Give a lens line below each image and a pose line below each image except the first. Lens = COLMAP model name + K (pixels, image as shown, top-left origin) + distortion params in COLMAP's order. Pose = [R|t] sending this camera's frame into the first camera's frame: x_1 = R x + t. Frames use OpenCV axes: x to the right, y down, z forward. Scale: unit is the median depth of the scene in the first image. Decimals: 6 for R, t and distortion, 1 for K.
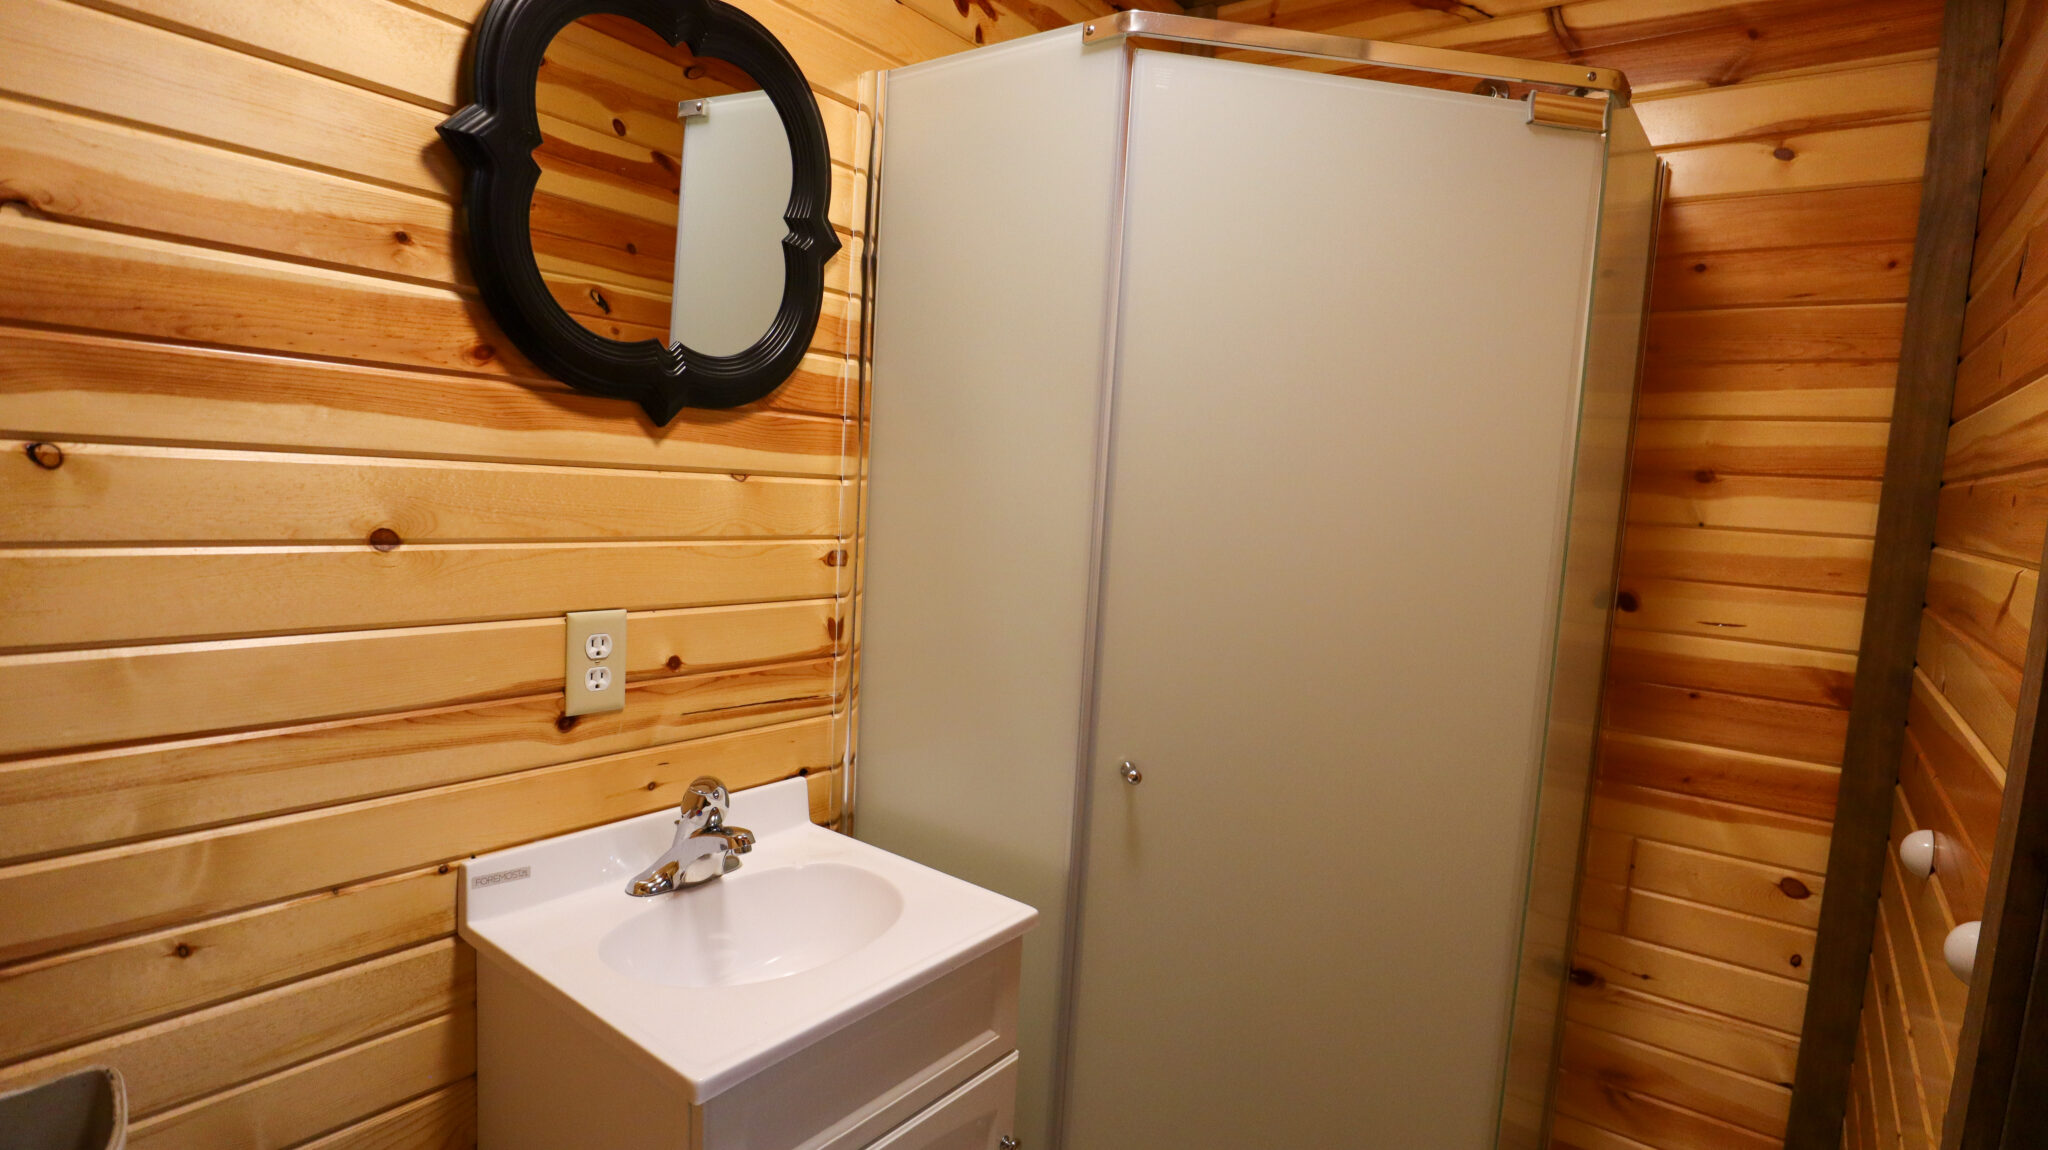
lens RADIAL K [[1034.2, 0, 1024.0], [0, 1034.2, 575.0], [0, 0, 1]] dist [-0.030404, 0.002282]
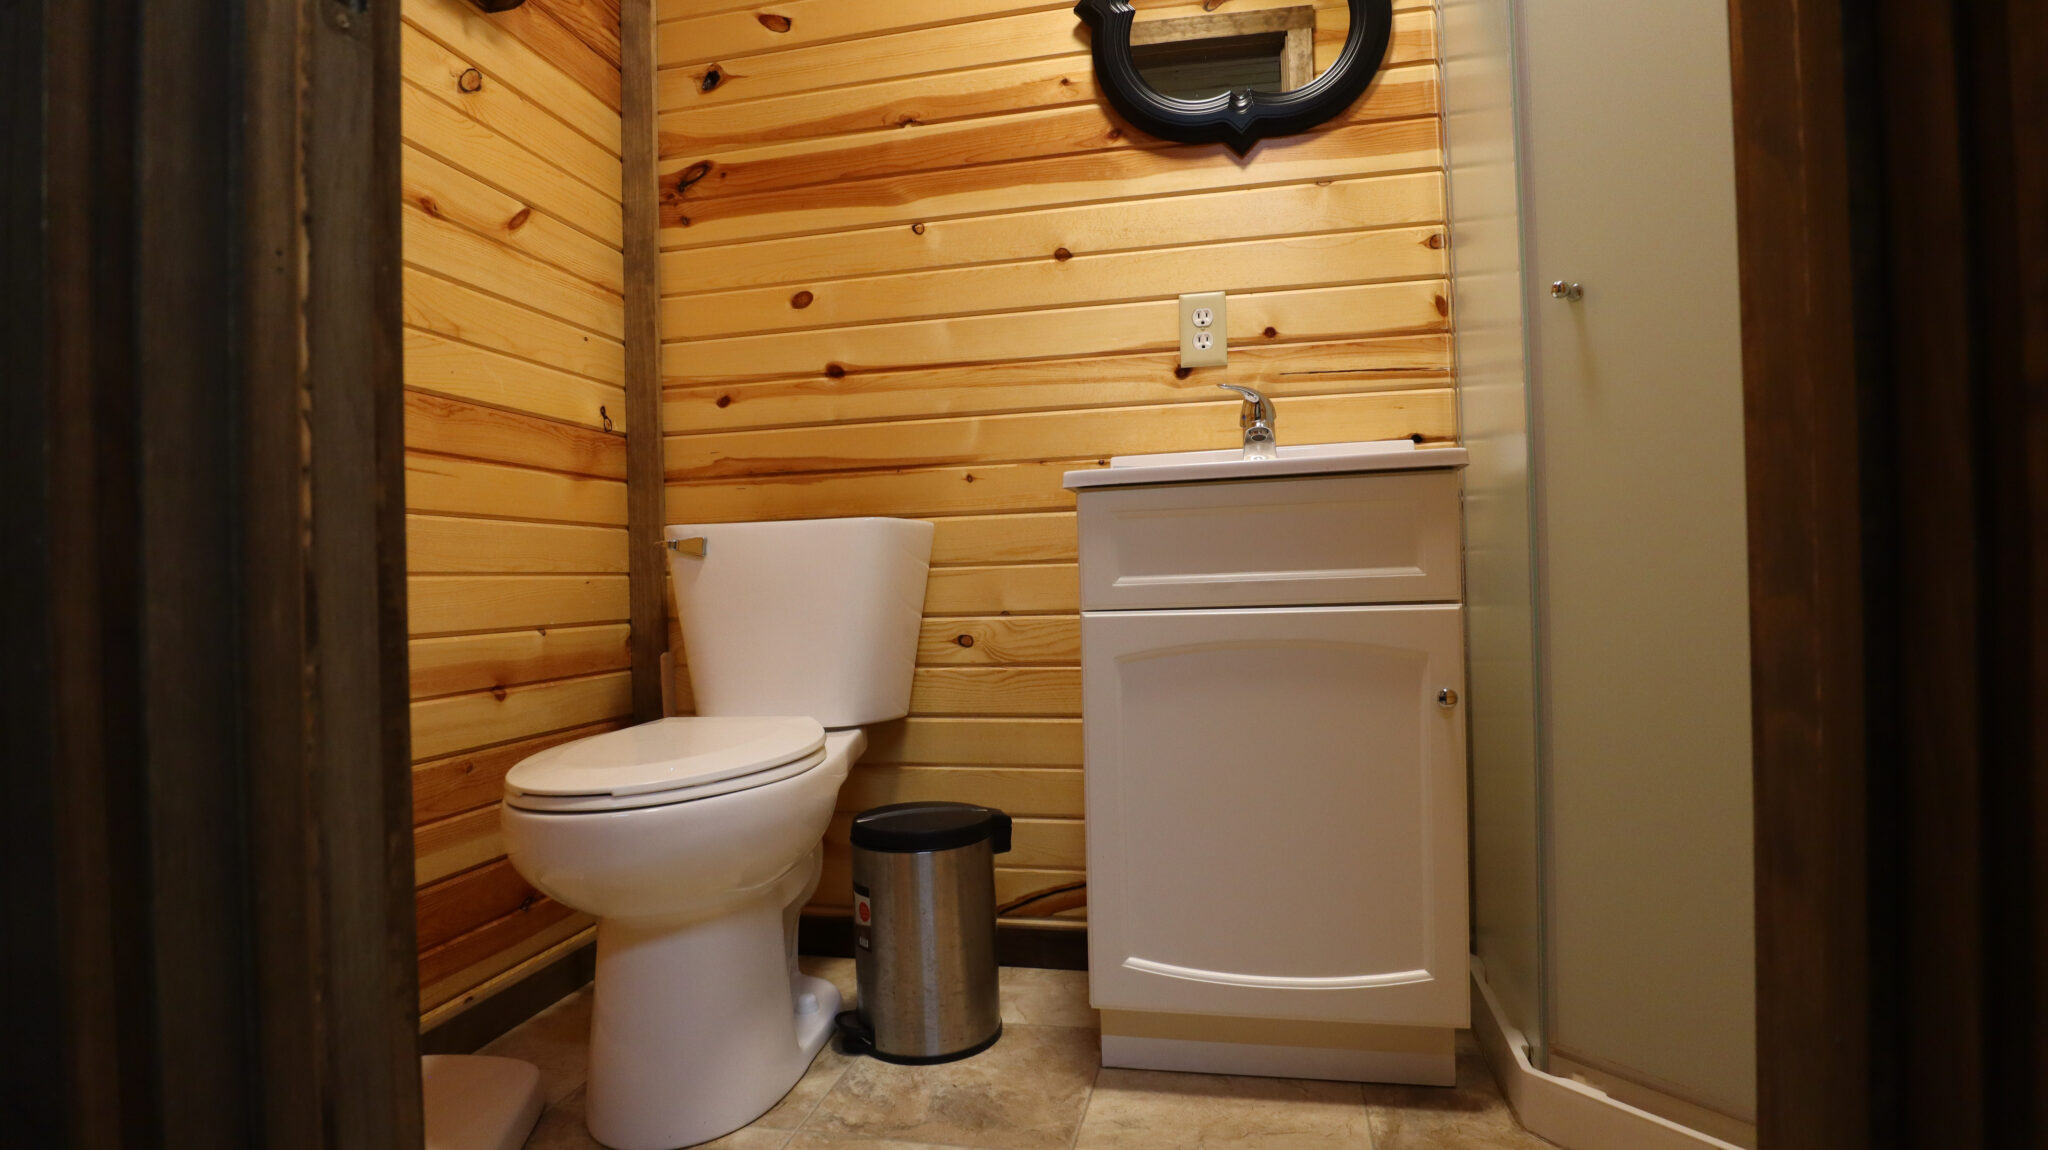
lens RADIAL K [[1034.2, 0, 1024.0], [0, 1034.2, 575.0], [0, 0, 1]] dist [-0.030404, 0.002282]
pose [[0.423826, -0.088491, -0.901410, 0.686245], [-0.030981, 0.993217, -0.112070, 0.558503], [0.905213, 0.075424, 0.418210, 0.214225]]
